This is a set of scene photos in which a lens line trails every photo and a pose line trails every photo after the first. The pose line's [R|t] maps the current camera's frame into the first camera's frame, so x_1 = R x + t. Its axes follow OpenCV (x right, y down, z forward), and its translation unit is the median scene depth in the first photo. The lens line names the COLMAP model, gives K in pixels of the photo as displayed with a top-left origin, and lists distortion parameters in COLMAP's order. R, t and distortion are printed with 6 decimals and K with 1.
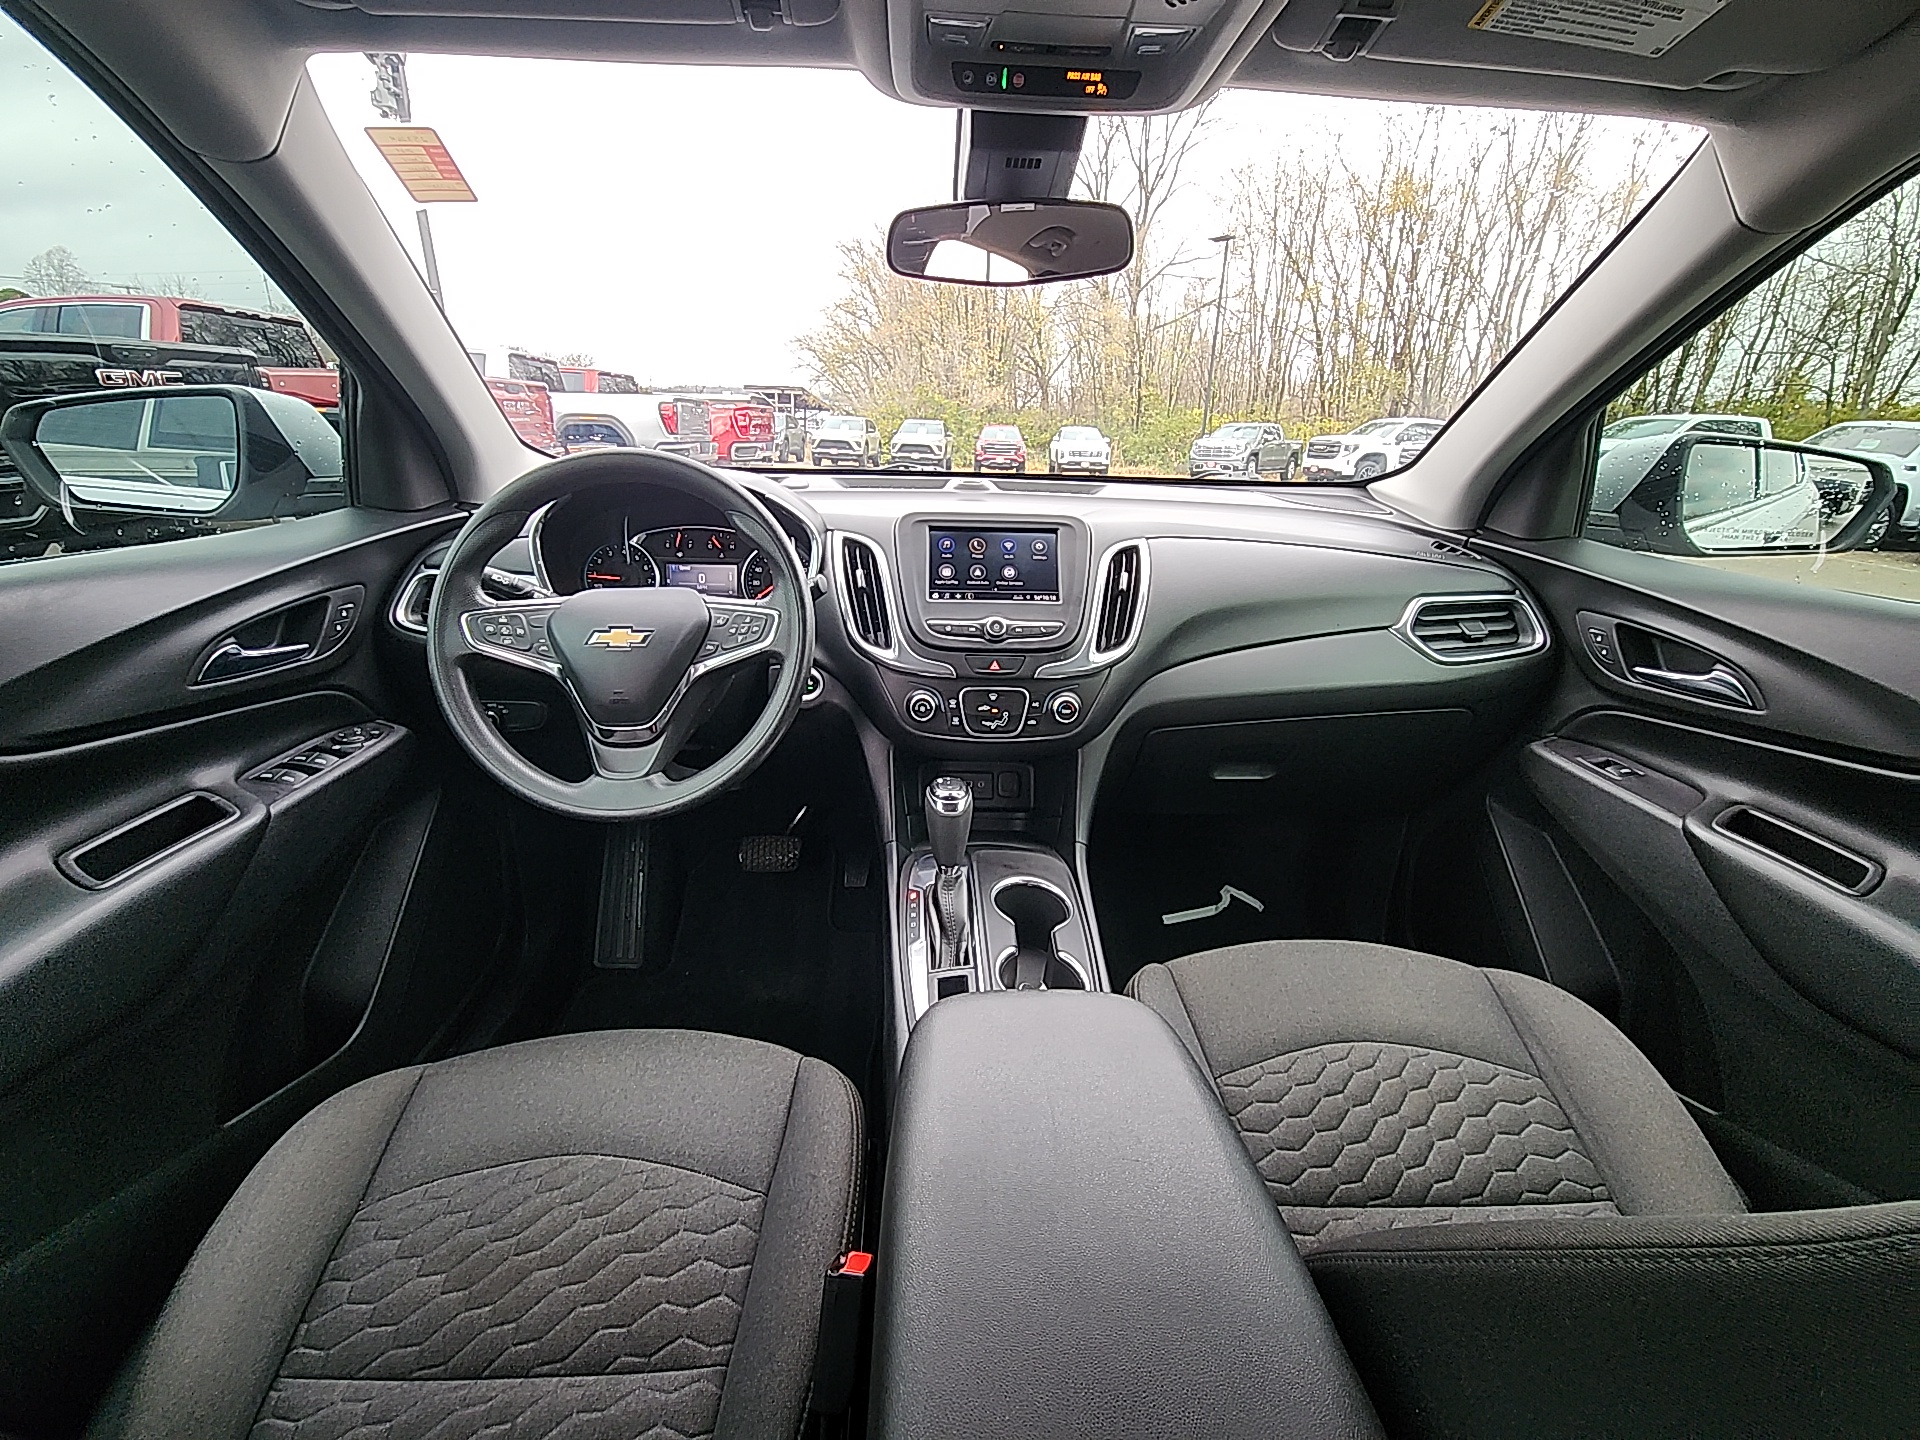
lens RADIAL K [[773.1, 0, 951.9], [0, 773.1, 706.7], [0, 0, 1]] dist [0.014138, -0.012380]
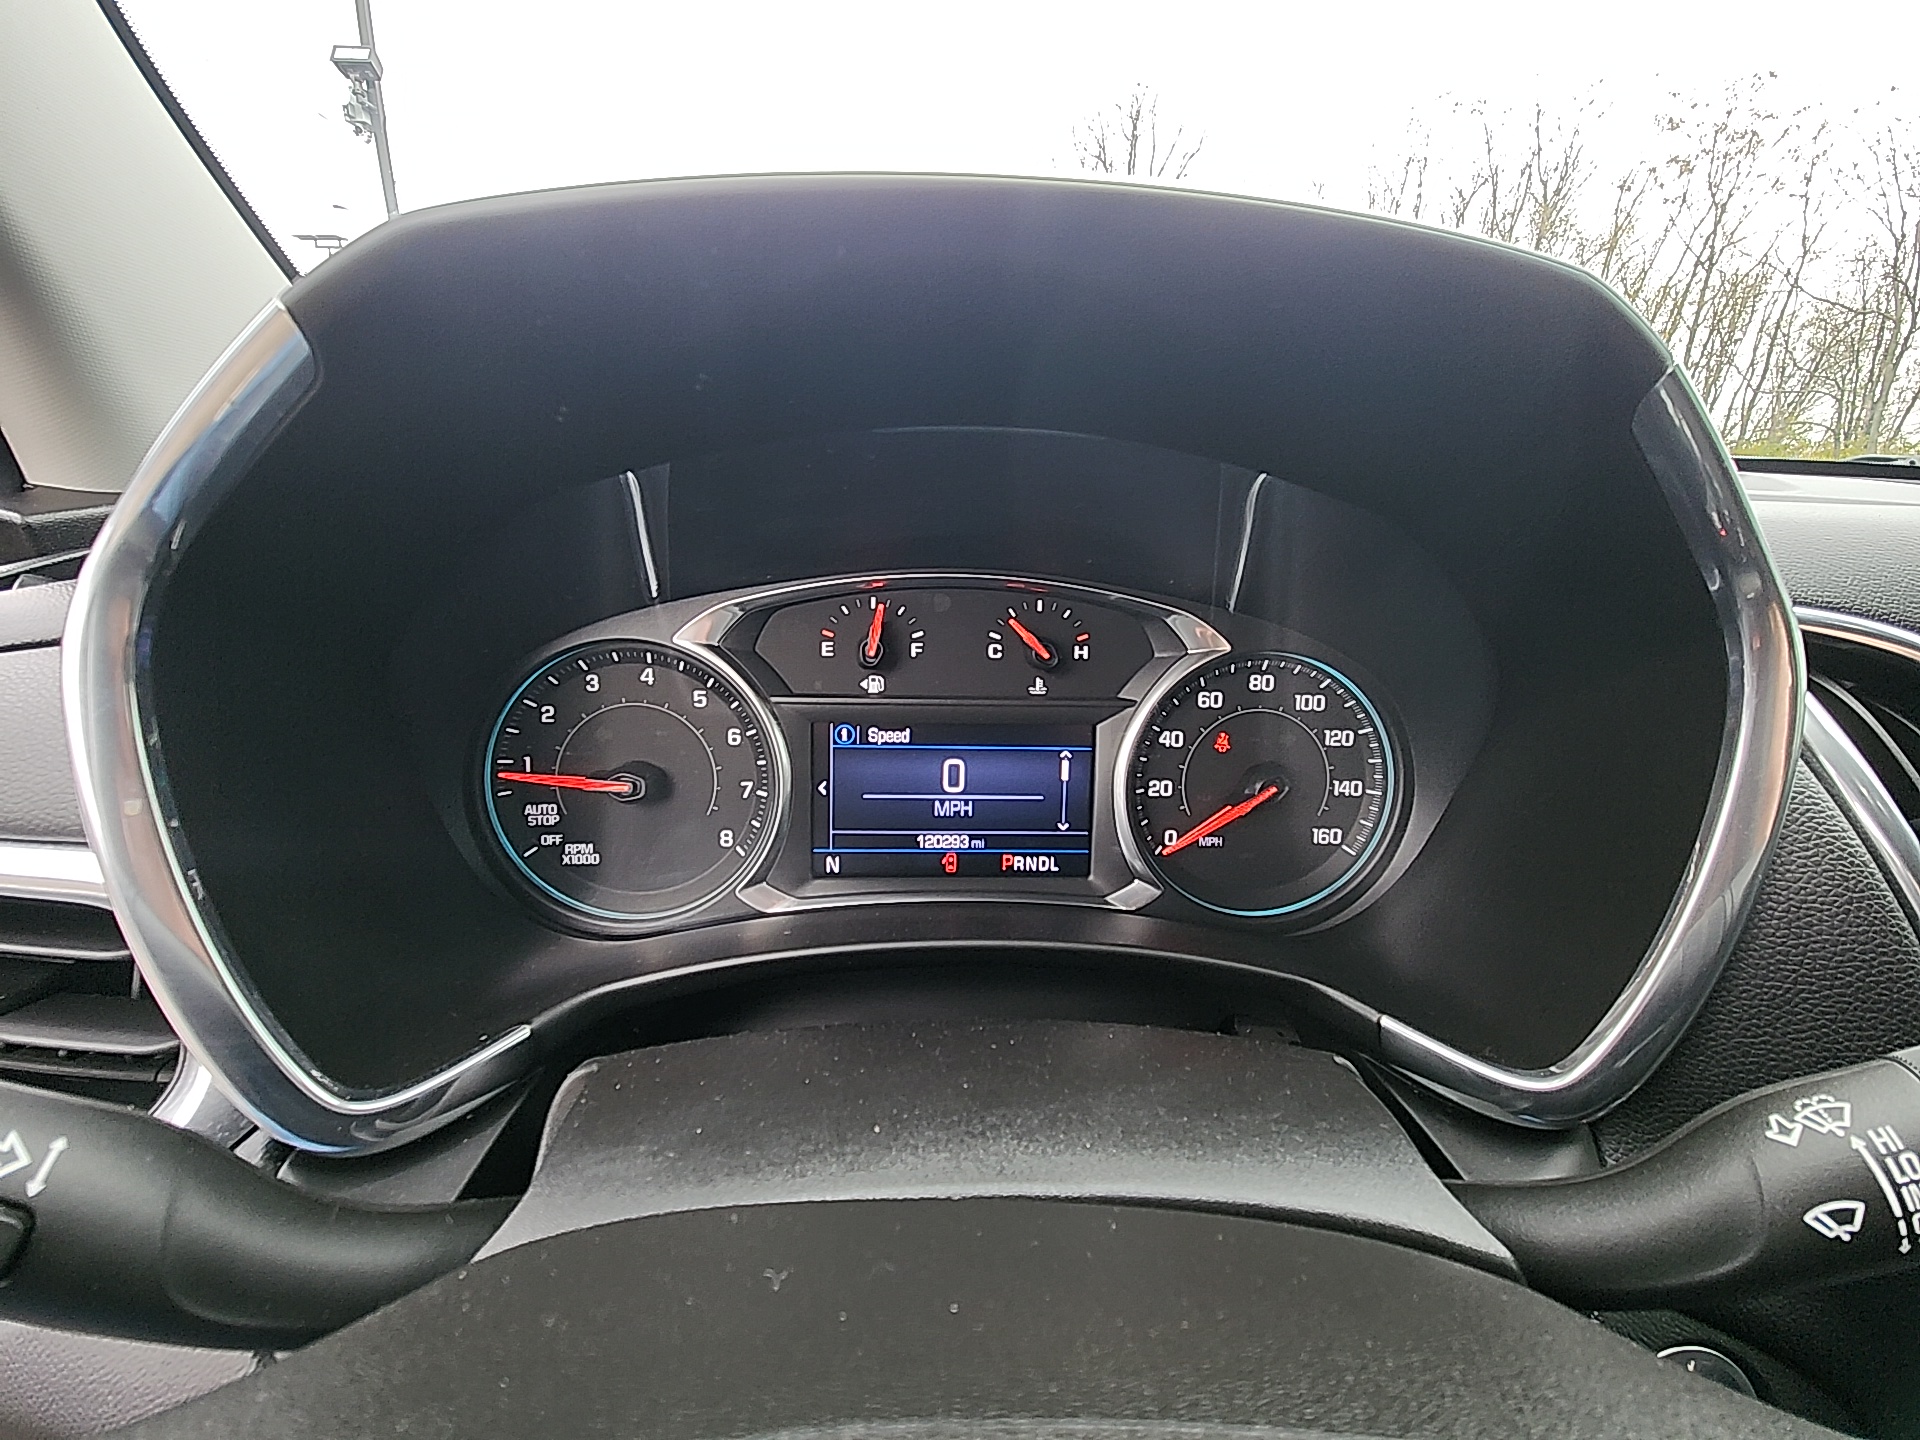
lens RADIAL K [[773.1, 0, 951.9], [0, 773.1, 706.7], [0, 0, 1]] dist [0.014138, -0.012380]
pose [[0.999819, -0.008644, 0.016926, -0.343989], [0.009487, 0.998683, -0.050418, -0.185818], [-0.016468, 0.050569, 0.998585, 0.774959]]
